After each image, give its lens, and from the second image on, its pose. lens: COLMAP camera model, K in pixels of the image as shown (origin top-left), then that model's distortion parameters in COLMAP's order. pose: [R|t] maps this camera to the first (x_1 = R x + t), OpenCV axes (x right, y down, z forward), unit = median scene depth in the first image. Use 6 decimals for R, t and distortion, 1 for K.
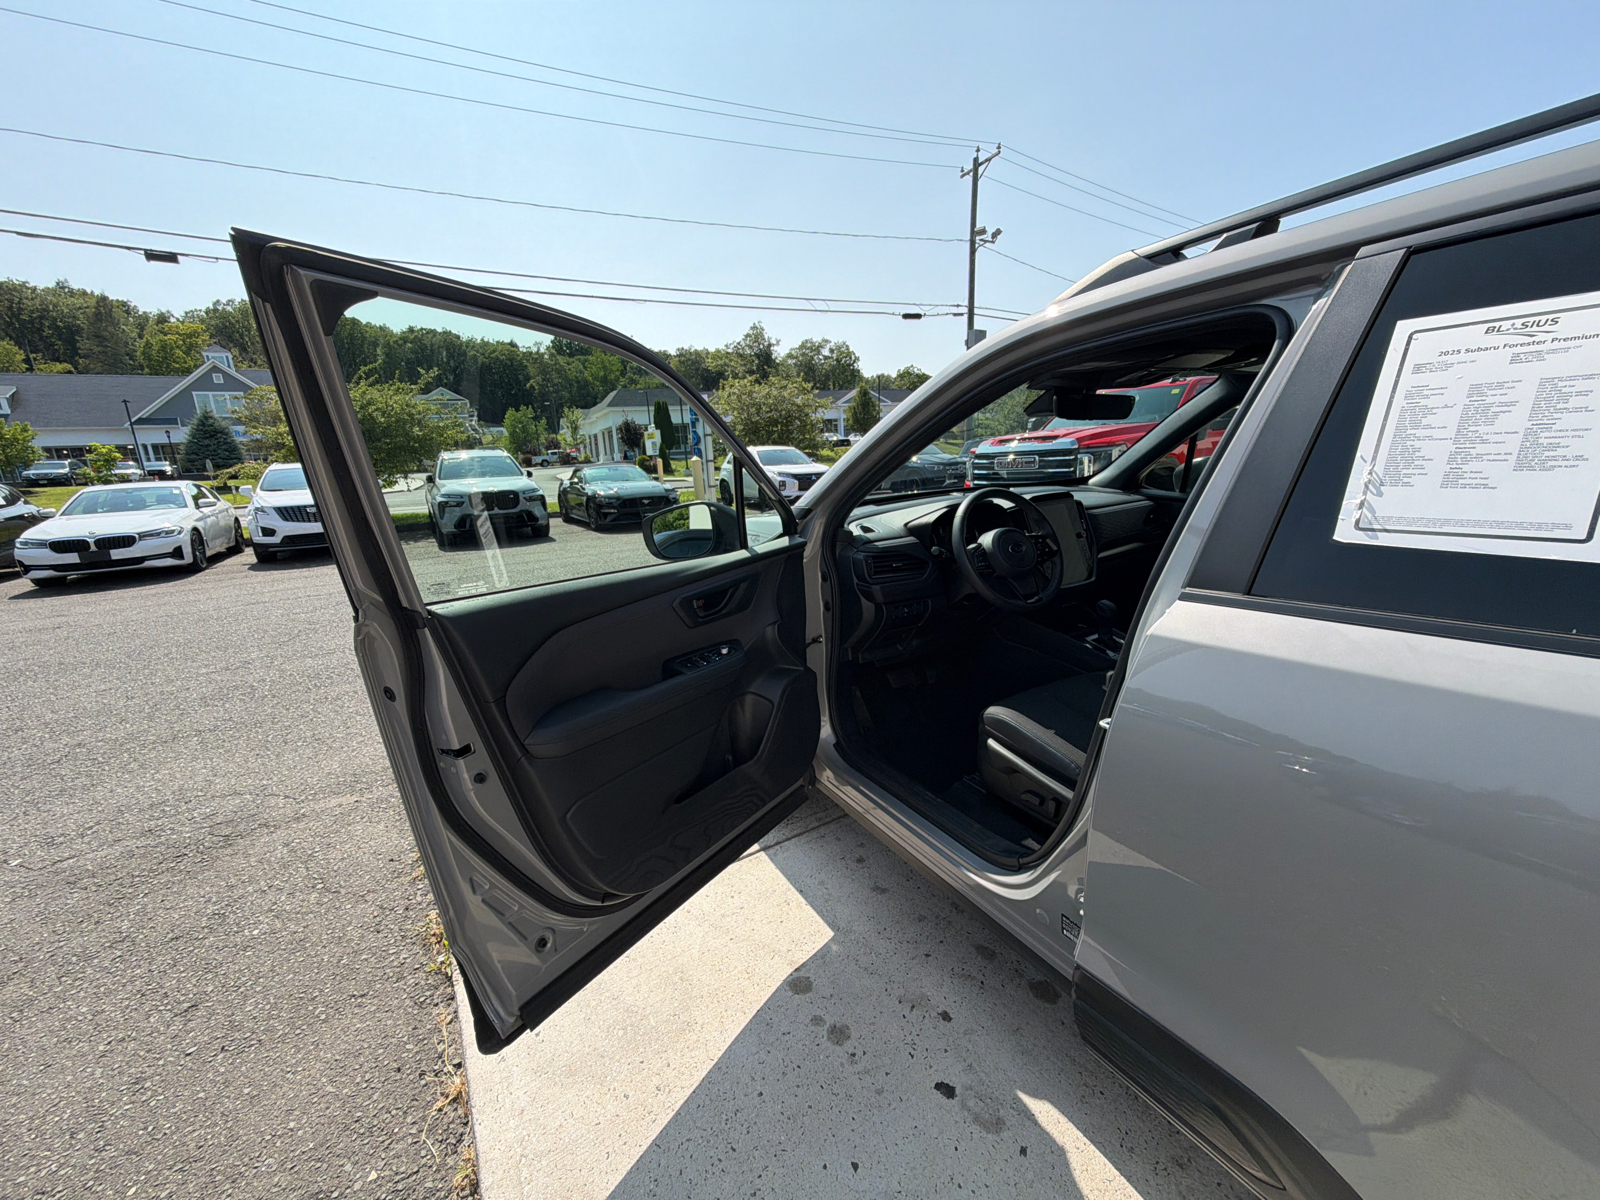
lens RADIAL K [[637.1, 0, 799.5], [0, 637.1, 601.8], [0, 0, 1]] dist [0.000082, -0.000102]
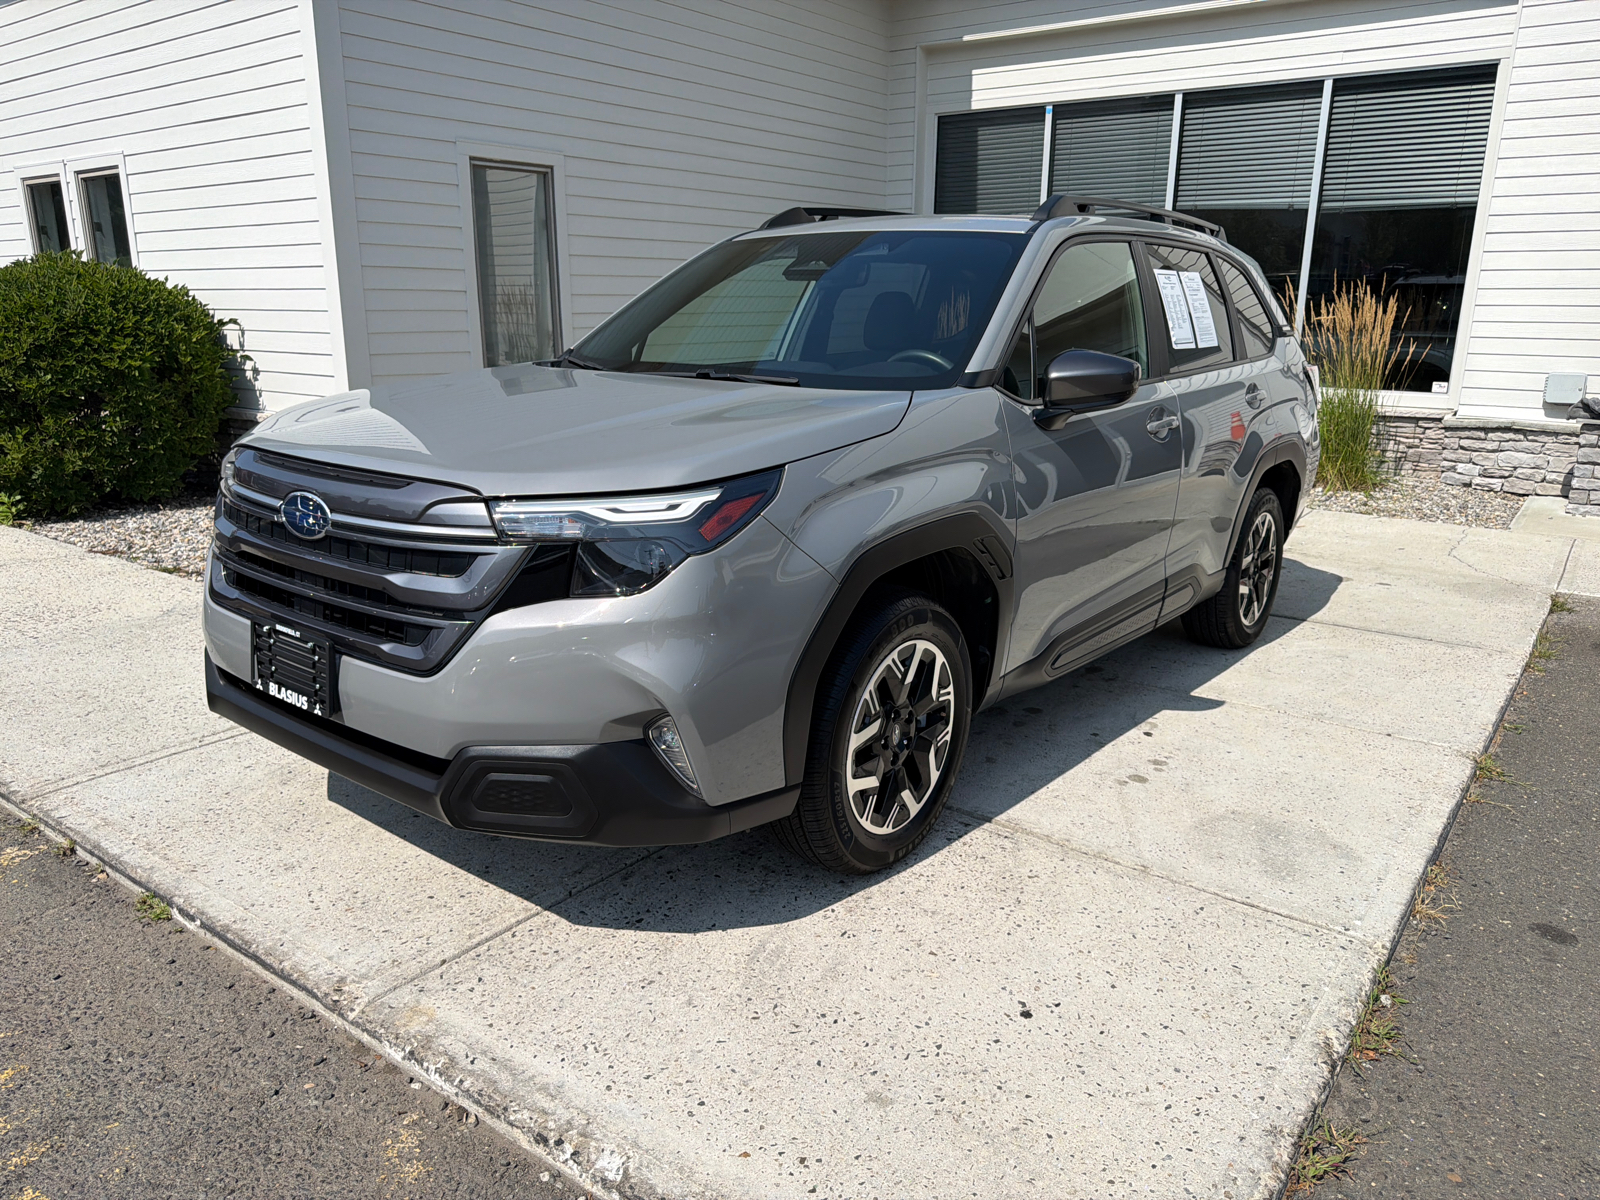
lens RADIAL K [[1130.5, 0, 783.0], [0, 1130.5, 606.0], [0, 0, 1]] dist [0.000003, -0.003426]
pose [[-0.350622, -0.193222, 0.916367, -0.059879], [0.223033, 0.933104, 0.282088, -0.015057], [-0.909571, 0.303287, -0.284072, 0.078474]]
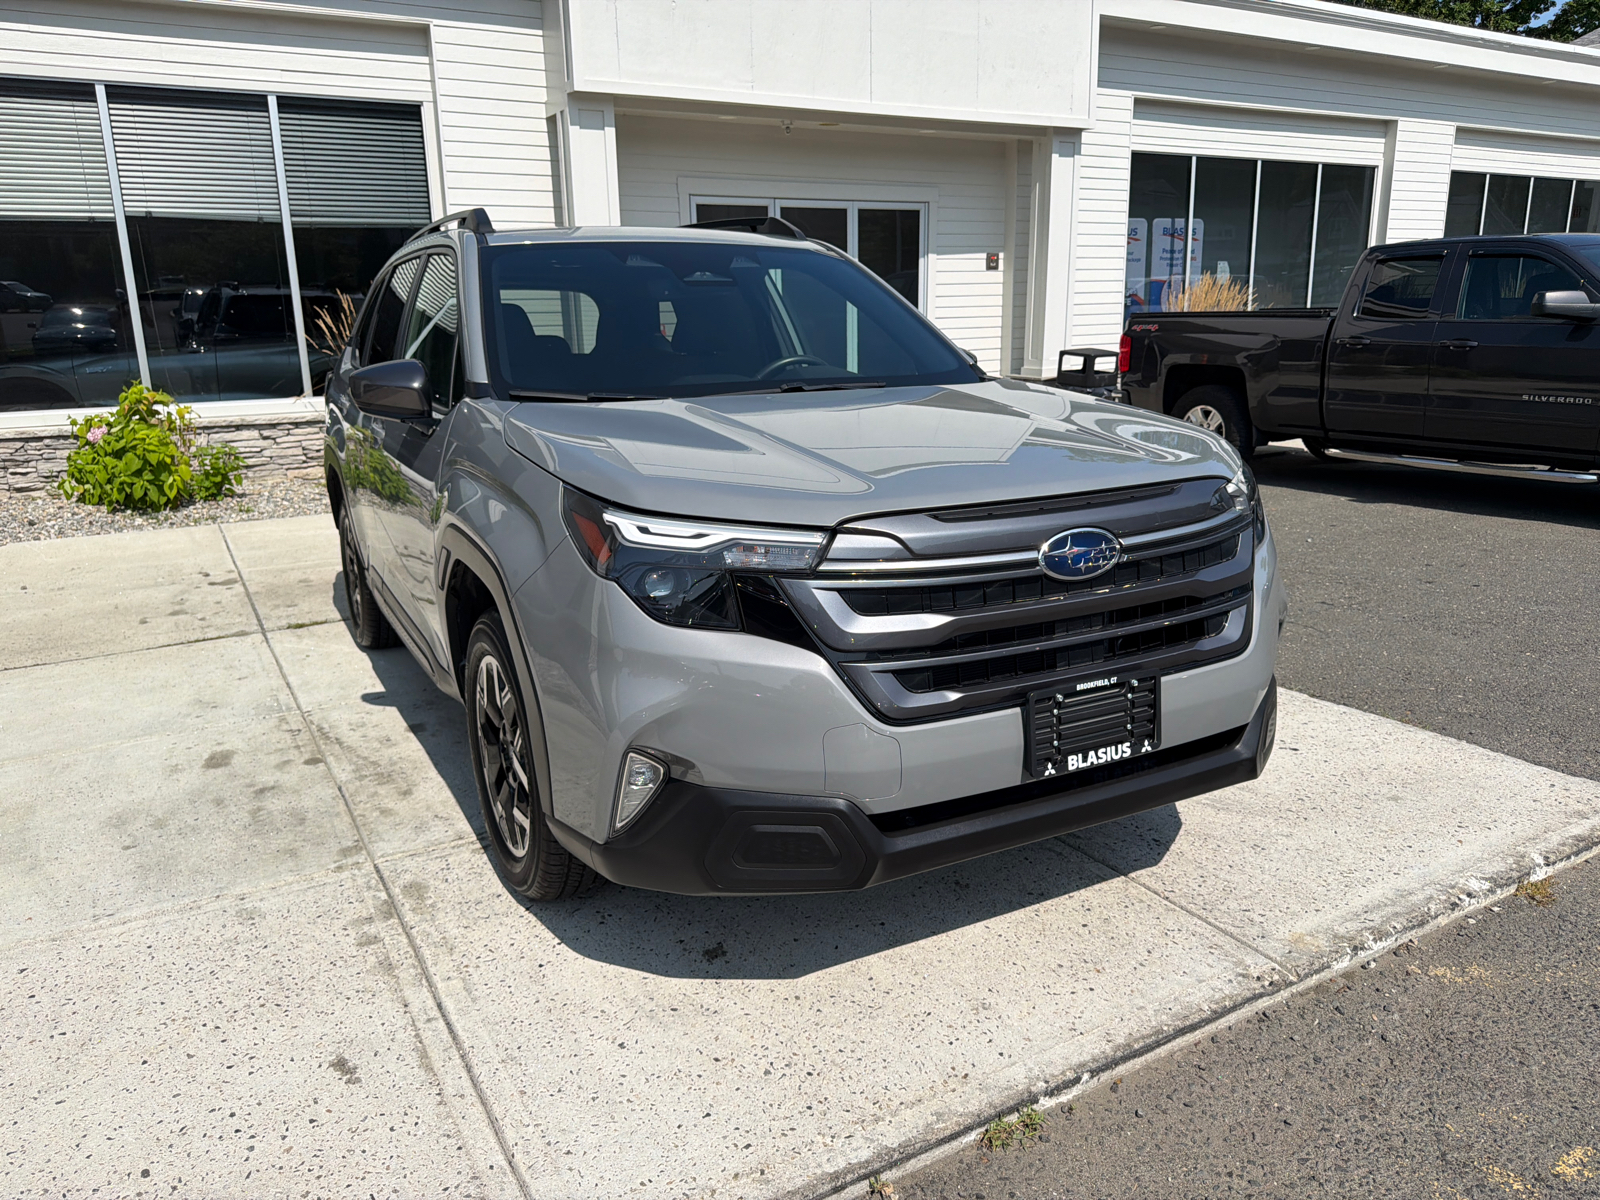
lens RADIAL K [[1143.0, 0, 795.3], [0, 1143.0, 608.3], [0, 0, 1]] dist [0.000341, -0.002931]
pose [[-0.996001, 0.060168, 0.066045, 0.008006], [0.084035, 0.881907, 0.463873, -0.030473], [-0.030335, 0.467568, -0.883437, 0.127257]]
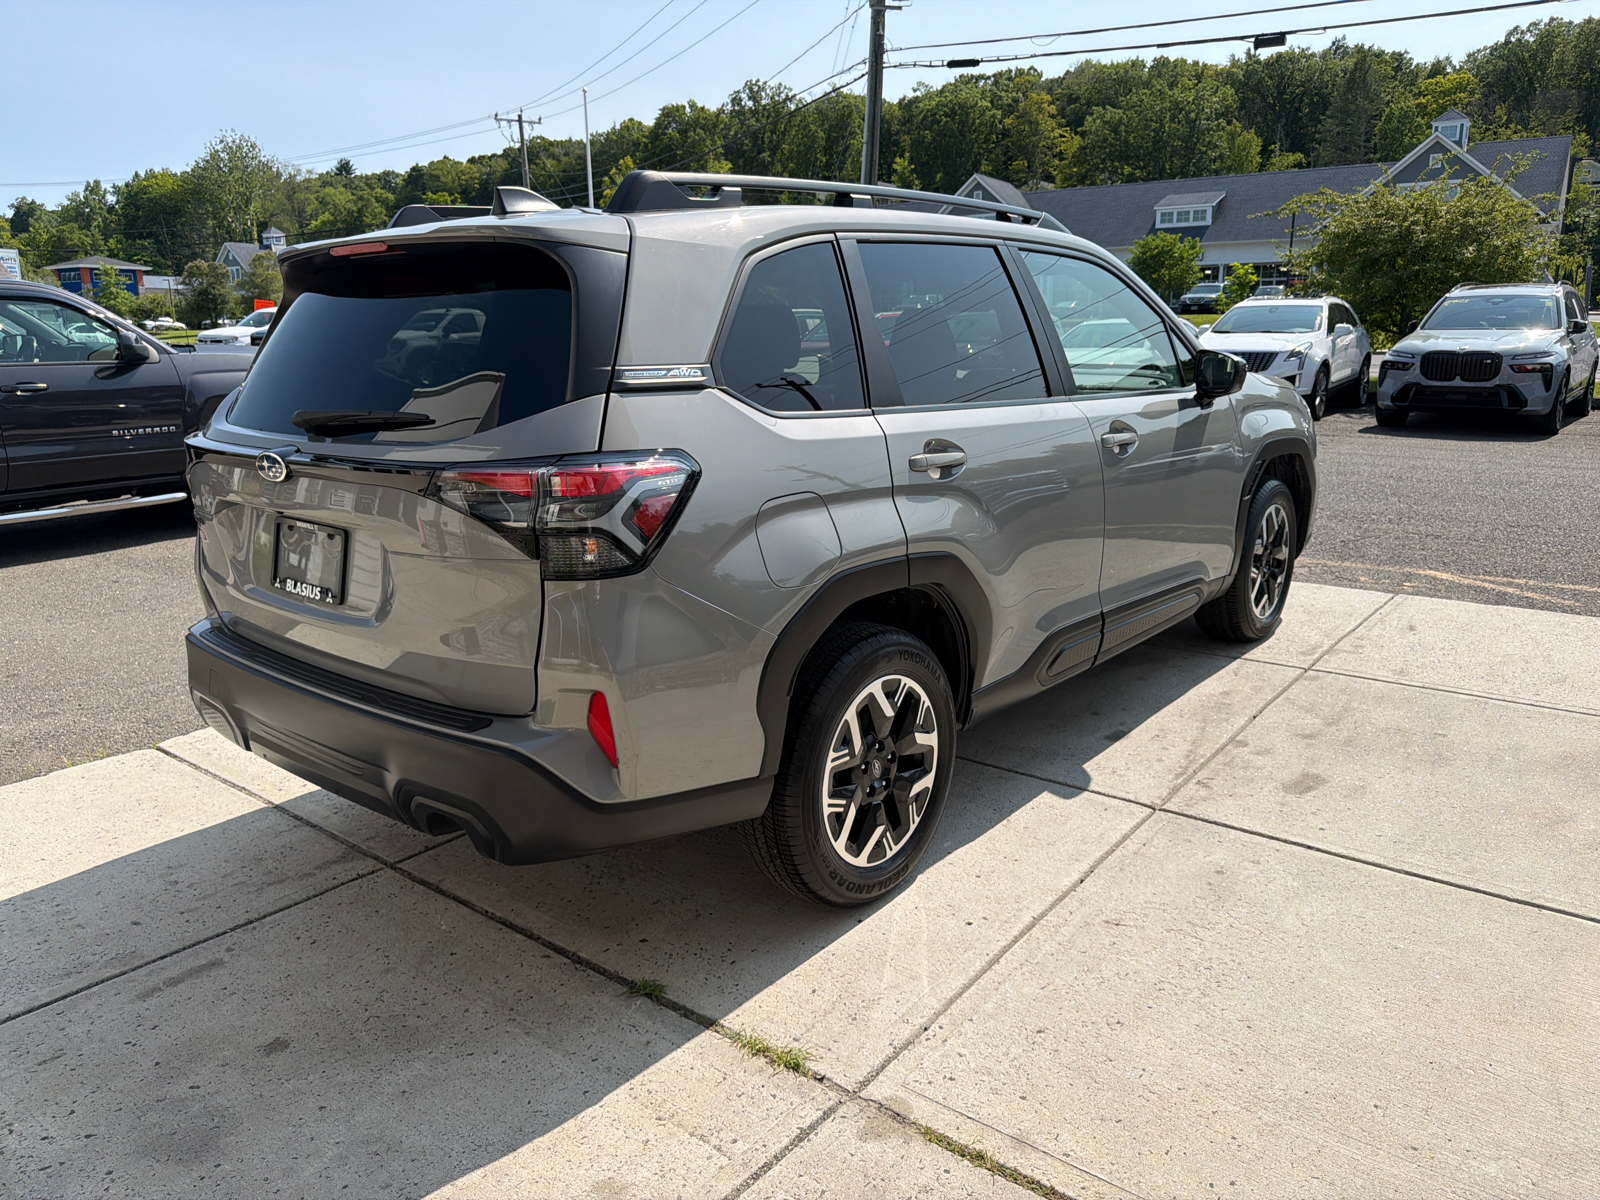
lens RADIAL K [[1138.0, 0, 788.8], [0, 1138.0, 599.0], [0, 0, 1]] dist [0.014718, -0.020467]
pose [[0.321335, 0.266400, -0.908721, 0.113906], [-0.219633, 0.954413, 0.202130, -0.004939], [0.921143, 0.134633, 0.365197, -0.004796]]
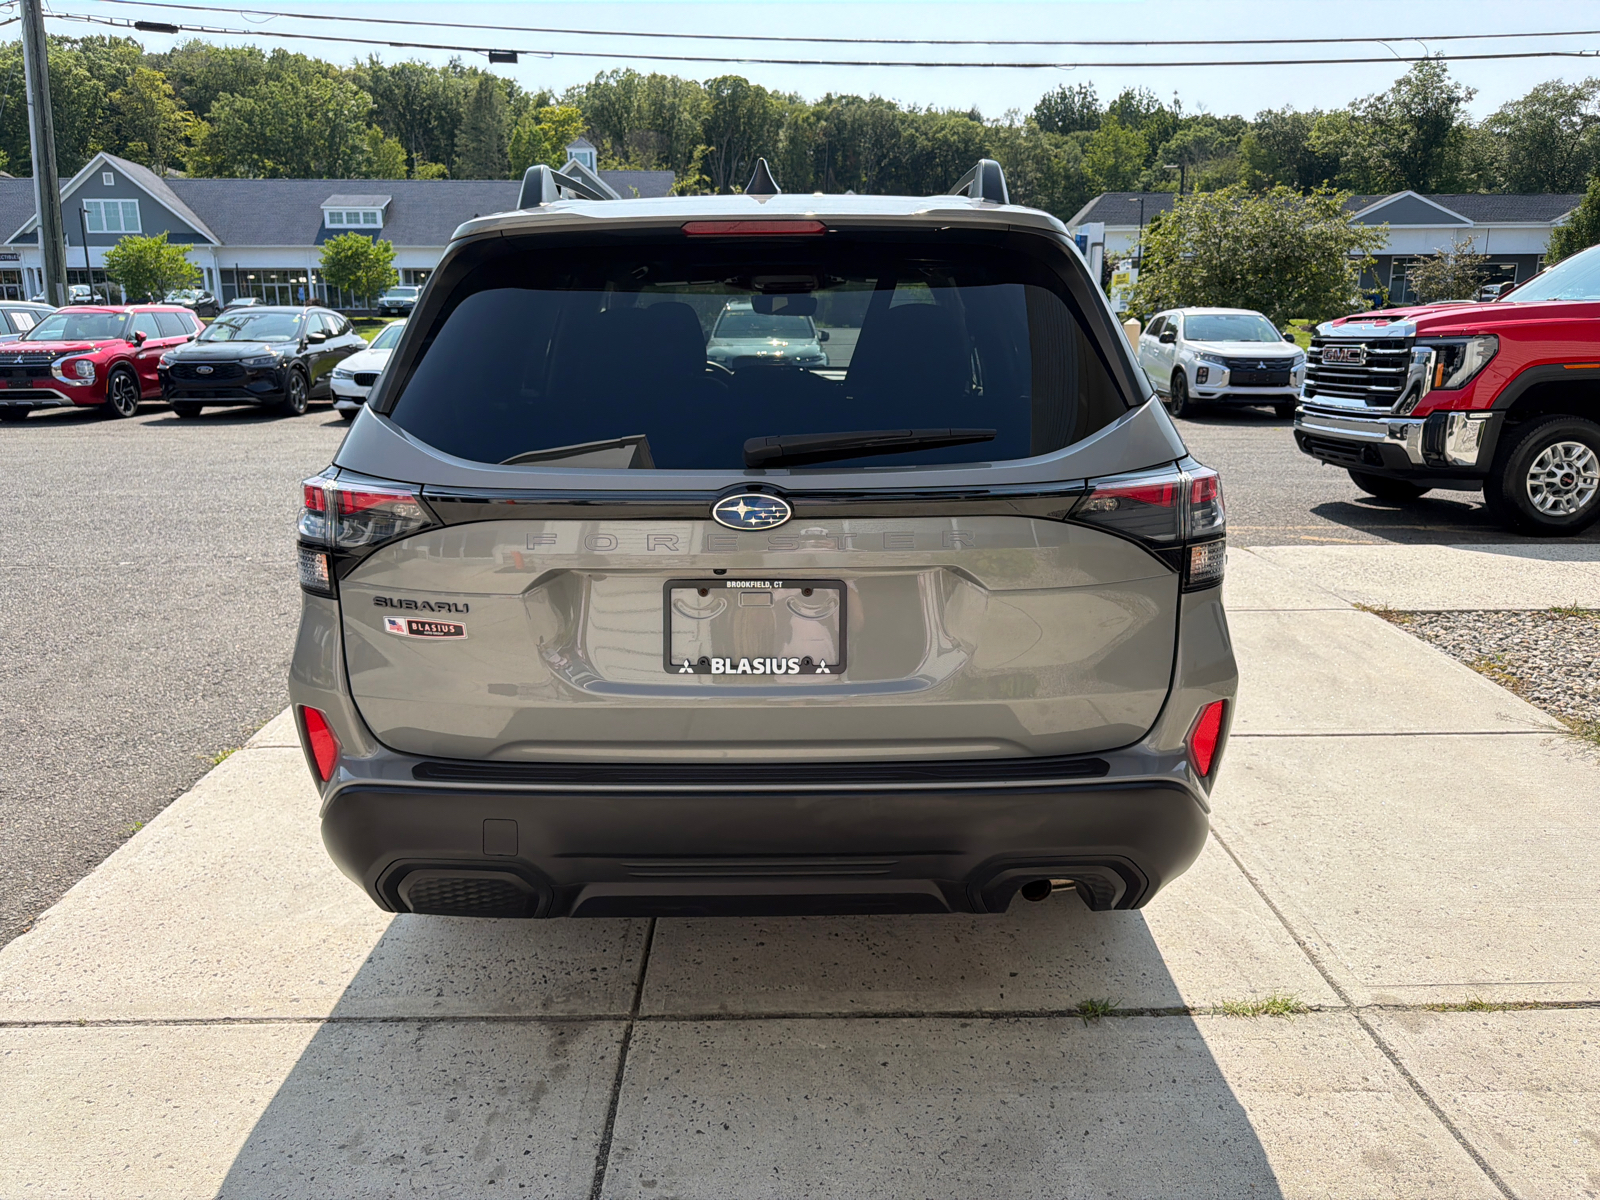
lens RADIAL K [[1142.4, 0, 795.8], [0, 1142.4, 597.8], [0, 0, 1]] dist [0.005623, -0.010163]
pose [[0.854181, 0.168899, -0.491779, 0.075714], [-0.158063, 0.985361, 0.063875, 0.006073], [0.495369, 0.023171, 0.868374, -0.044599]]
